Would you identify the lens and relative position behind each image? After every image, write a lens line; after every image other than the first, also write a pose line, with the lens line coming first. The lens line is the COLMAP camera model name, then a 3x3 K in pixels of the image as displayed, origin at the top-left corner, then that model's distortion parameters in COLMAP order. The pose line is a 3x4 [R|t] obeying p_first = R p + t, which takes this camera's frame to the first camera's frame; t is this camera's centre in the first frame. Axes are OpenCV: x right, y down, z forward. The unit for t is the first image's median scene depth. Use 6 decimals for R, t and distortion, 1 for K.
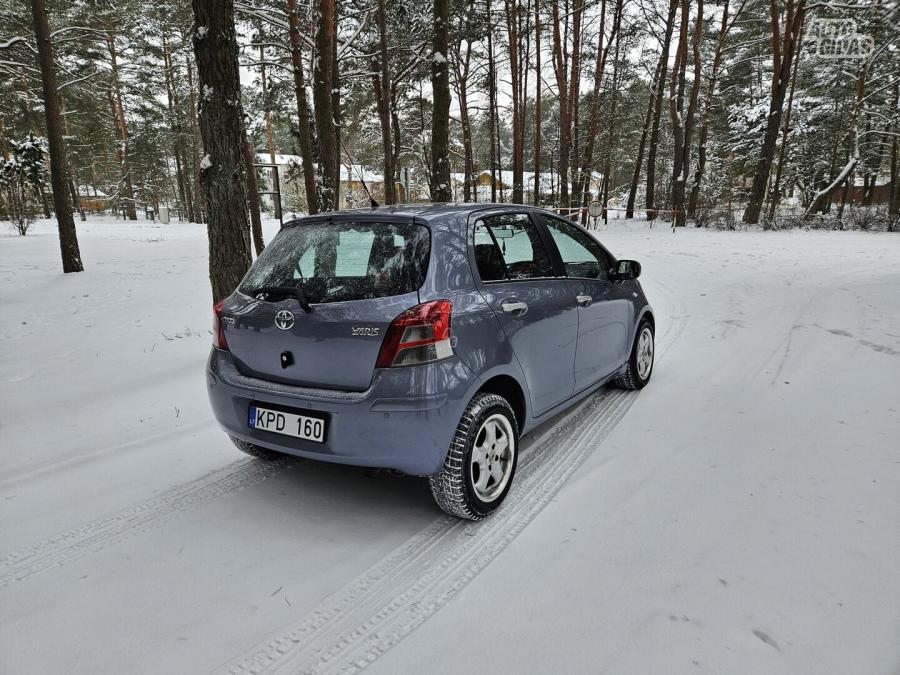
lens RADIAL K [[588.2, 0, 441.1], [0, 588.2, 339.9], [0, 0, 1]] dist [0.073265, -0.052775]
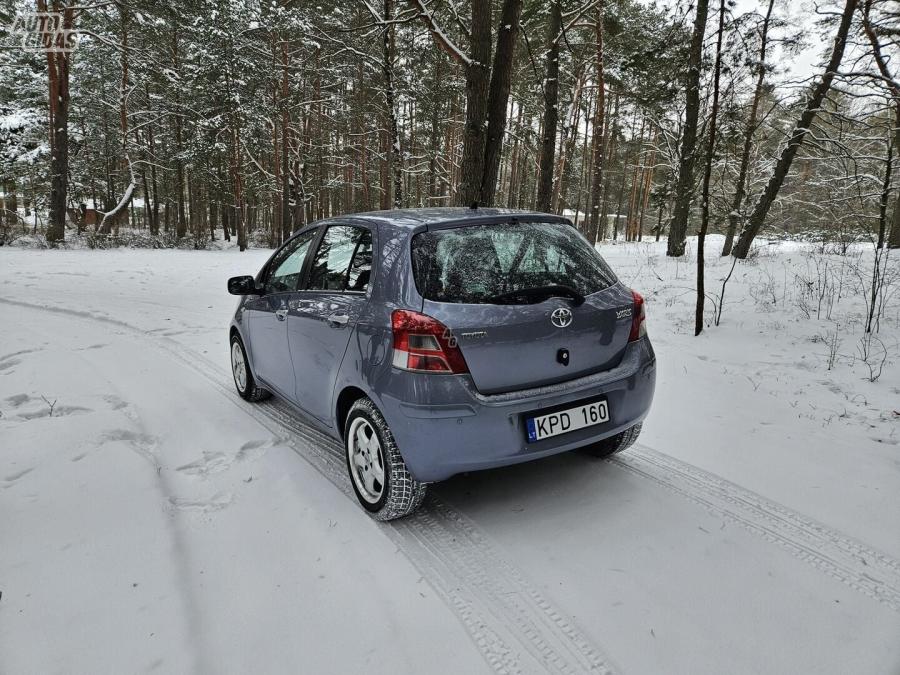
lens RADIAL K [[588.2, 0, 442.0], [0, 588.2, 335.5], [0, 0, 1]] dist [0.073265, -0.052775]
pose [[0.413672, -0.140696, 0.899489, -0.570324], [0.177360, 0.981512, 0.071959, -0.050830], [-0.892983, 0.129766, 0.430977, 0.344031]]
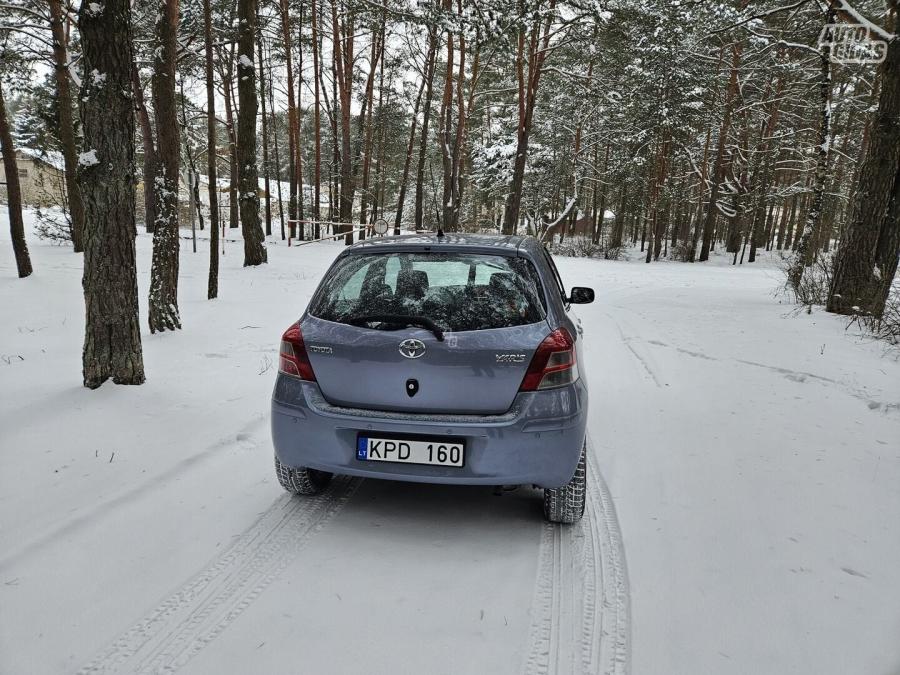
lens RADIAL K [[588.2, 0, 441.7], [0, 588.2, 336.1], [0, 0, 1]] dist [0.073265, -0.052775]
pose [[0.917095, -0.016911, 0.398311, -0.281328], [0.027303, 0.999418, -0.020433, -0.014852], [-0.397733, 0.029614, 0.917023, 0.027974]]
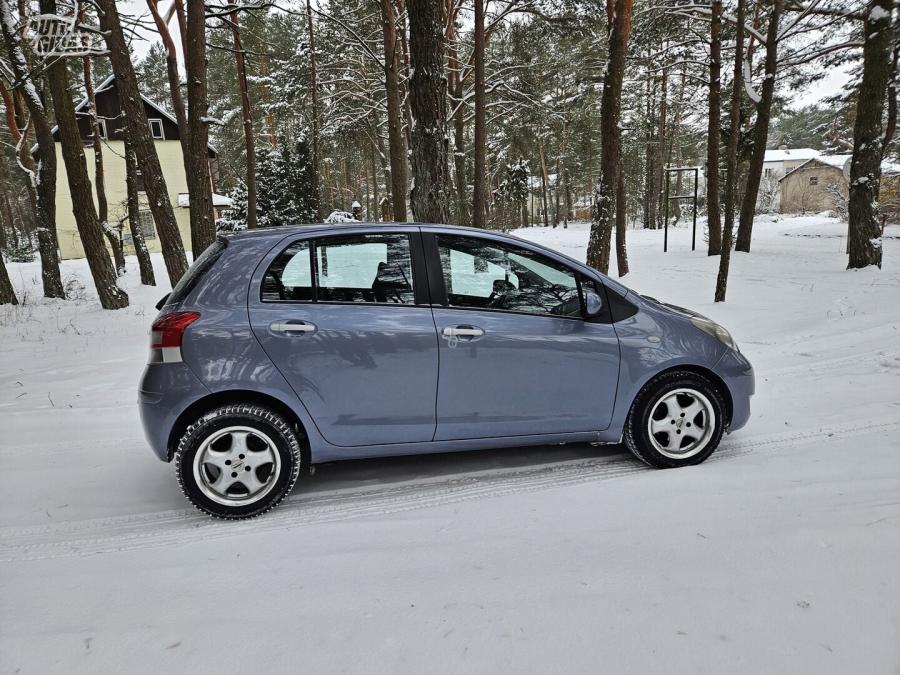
lens RADIAL K [[588.2, 0, 446.0], [0, 588.2, 344.7], [0, 0, 1]] dist [0.073265, -0.052775]
pose [[0.718965, 0.131975, -0.682402, 0.489841], [-0.131452, 0.989907, 0.052951, -0.056656], [0.682503, 0.051633, 0.729057, 0.215662]]
